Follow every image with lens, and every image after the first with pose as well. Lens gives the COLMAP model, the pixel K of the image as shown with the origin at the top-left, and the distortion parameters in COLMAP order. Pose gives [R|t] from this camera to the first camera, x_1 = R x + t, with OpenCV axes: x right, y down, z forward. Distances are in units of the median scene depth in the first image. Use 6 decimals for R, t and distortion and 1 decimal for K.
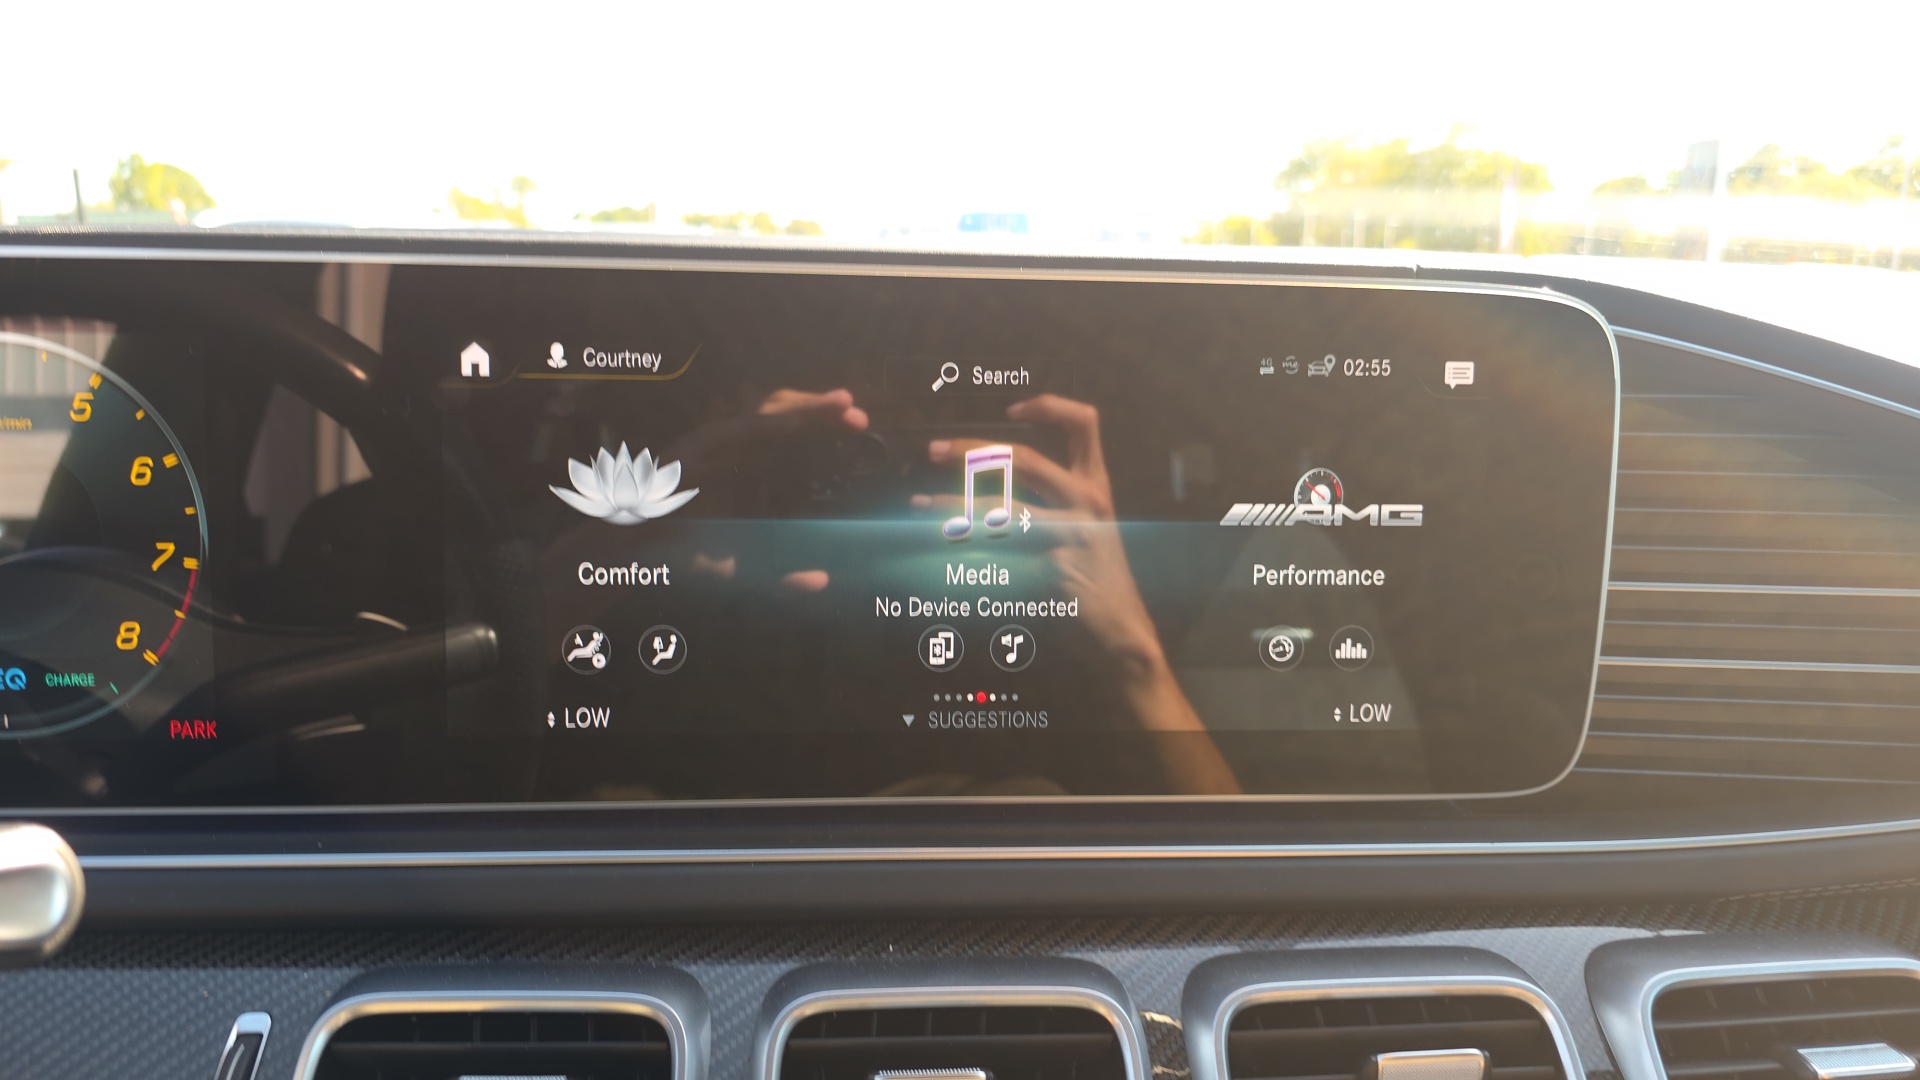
lens RADIAL K [[1301.0, 0, 916.1], [0, 1301.0, 479.1], [0, 0, 1]] dist [0.044227, -0.055915]
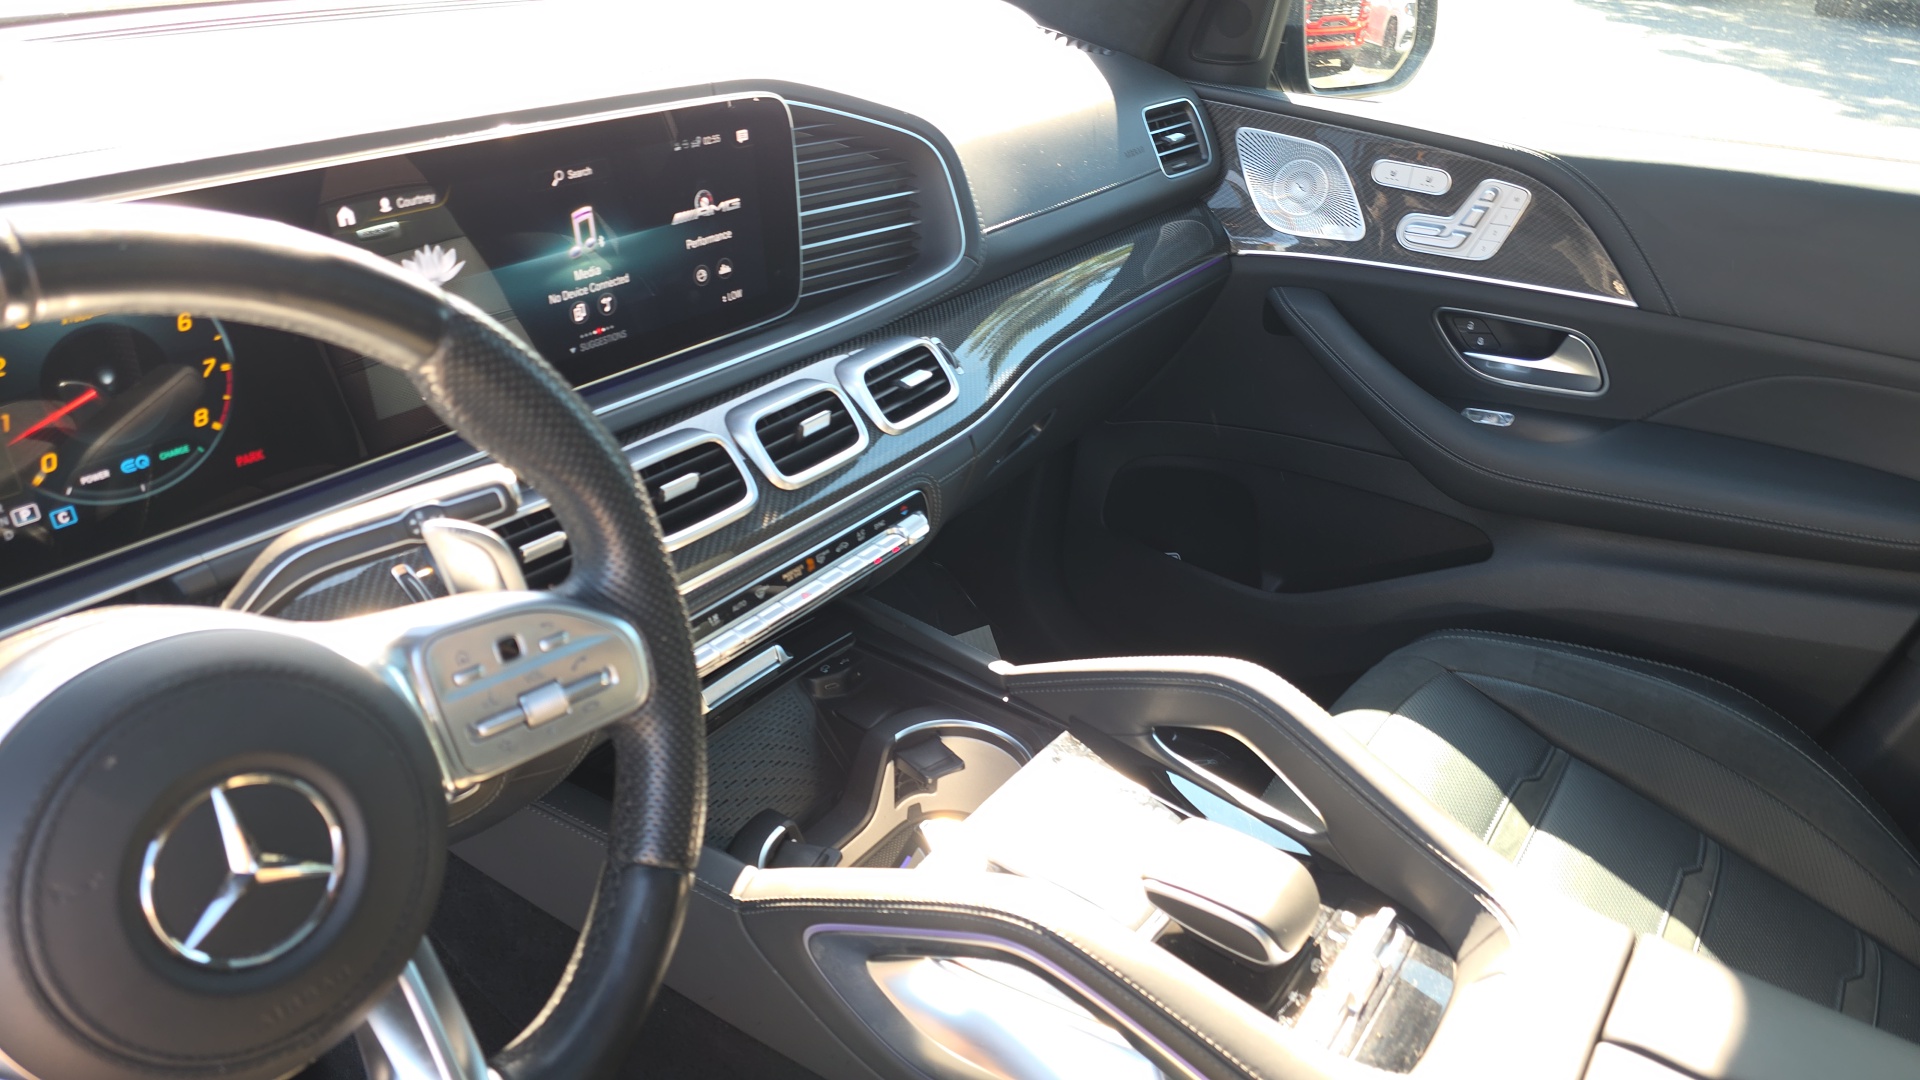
lens RADIAL K [[1301.0, 0, 944.6], [0, 1301.0, 521.4], [0, 0, 1]] dist [0.044227, -0.055915]
pose [[0.651327, -0.354355, 0.670974, -1.121556], [0.115878, 0.920338, 0.373565, -0.274225], [-0.749897, -0.165561, 0.640503, -0.823715]]
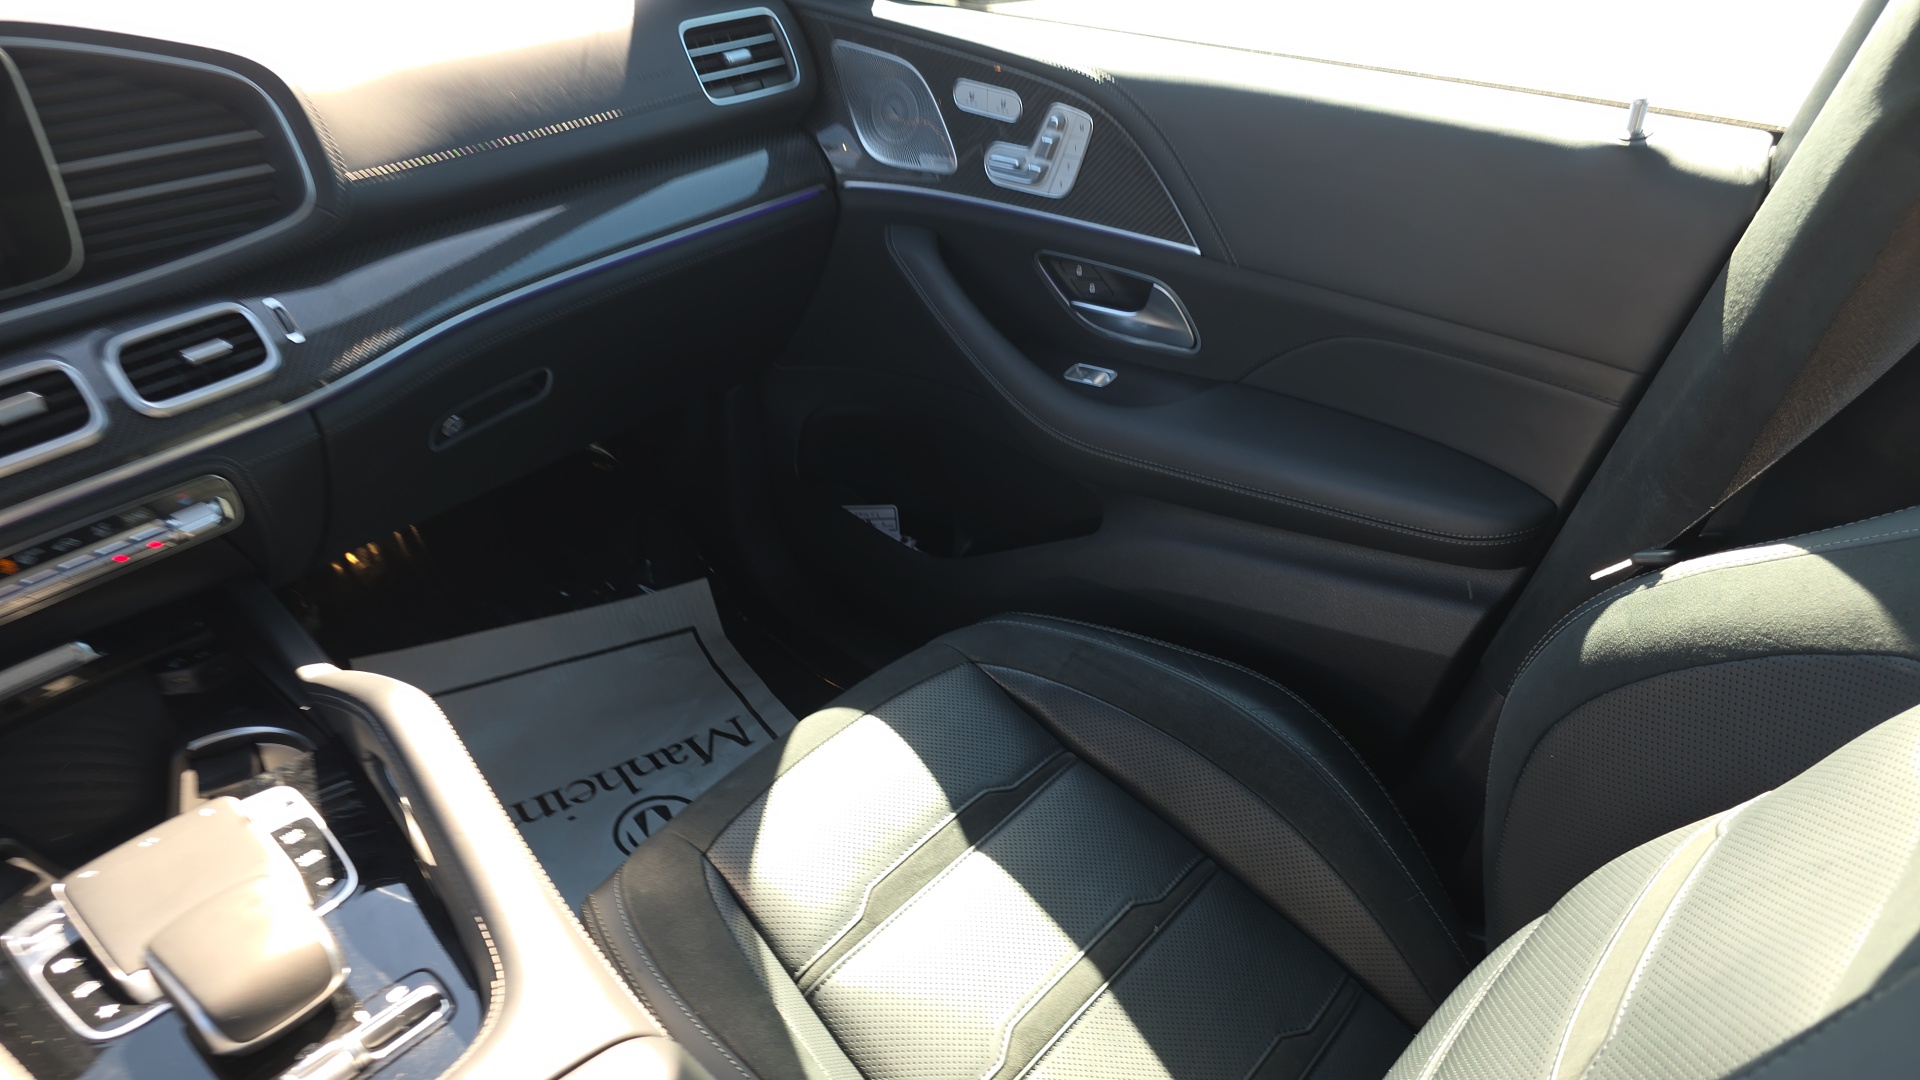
lens RADIAL K [[1301.0, 0, 973.4], [0, 1301.0, 544.1], [0, 0, 1]] dist [0.044227, -0.055915]
pose [[0.717627, -0.403077, 0.567926, 0.152266], [0.143398, 0.883533, 0.445878, -0.124413], [-0.681504, -0.238534, 0.691848, -1.689799]]
